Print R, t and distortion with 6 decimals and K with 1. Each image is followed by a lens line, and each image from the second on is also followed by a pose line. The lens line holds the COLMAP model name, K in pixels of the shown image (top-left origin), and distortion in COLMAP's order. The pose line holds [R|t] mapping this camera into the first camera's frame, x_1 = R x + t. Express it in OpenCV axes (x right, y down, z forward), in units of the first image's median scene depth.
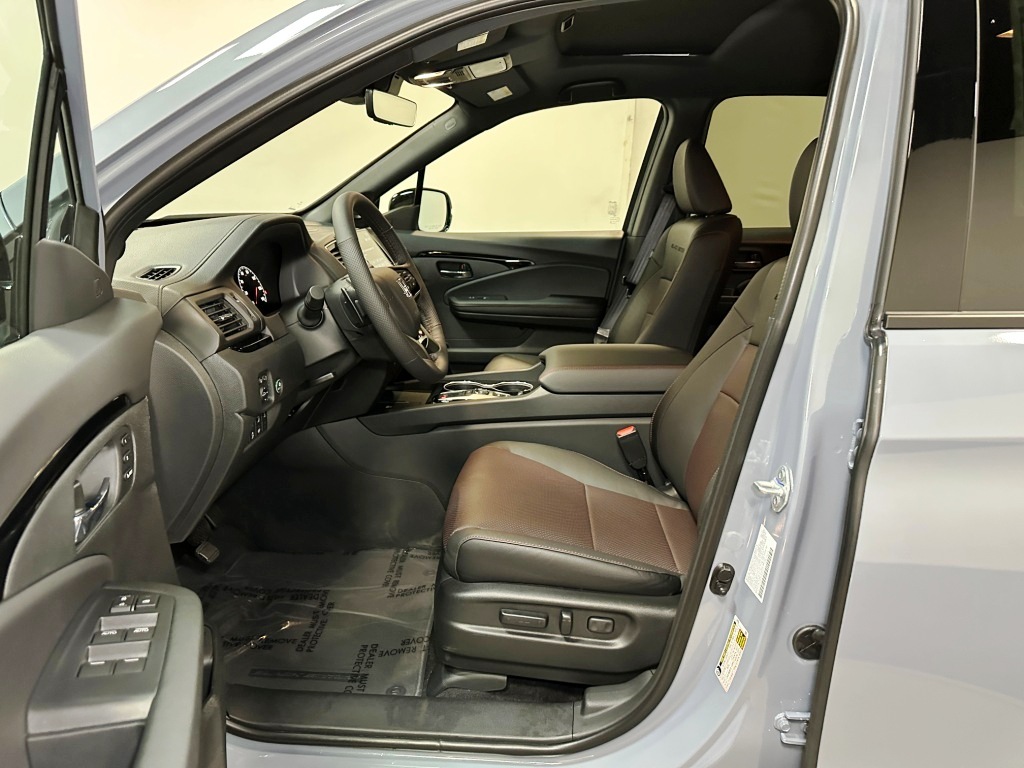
lens RADIAL K [[737.7, 0, 512.0], [0, 737.7, 384.0], [0, 0, 1]] dist [0.062980, -0.067029]
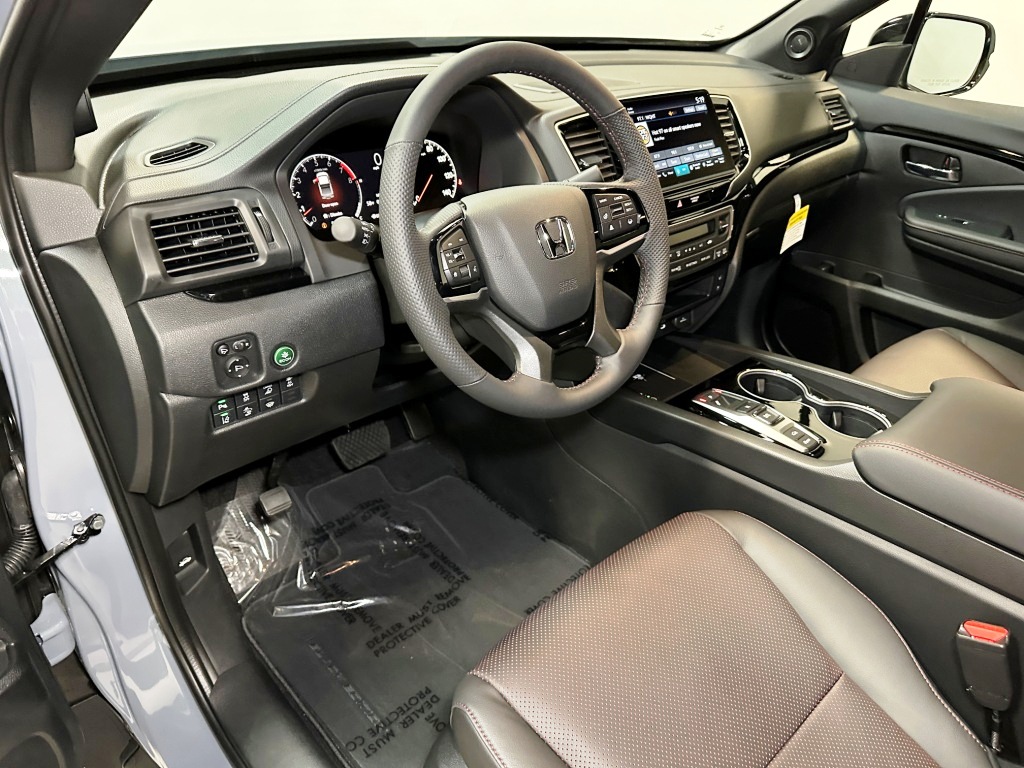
lens RADIAL K [[737.7, 0, 512.0], [0, 737.7, 384.0], [0, 0, 1]] dist [0.062980, -0.067029]
pose [[0.708542, 0.379608, -0.594867, 0.126096], [-0.222342, 0.920139, 0.322347, -0.126720], [0.669726, -0.096133, 0.736360, 0.352294]]
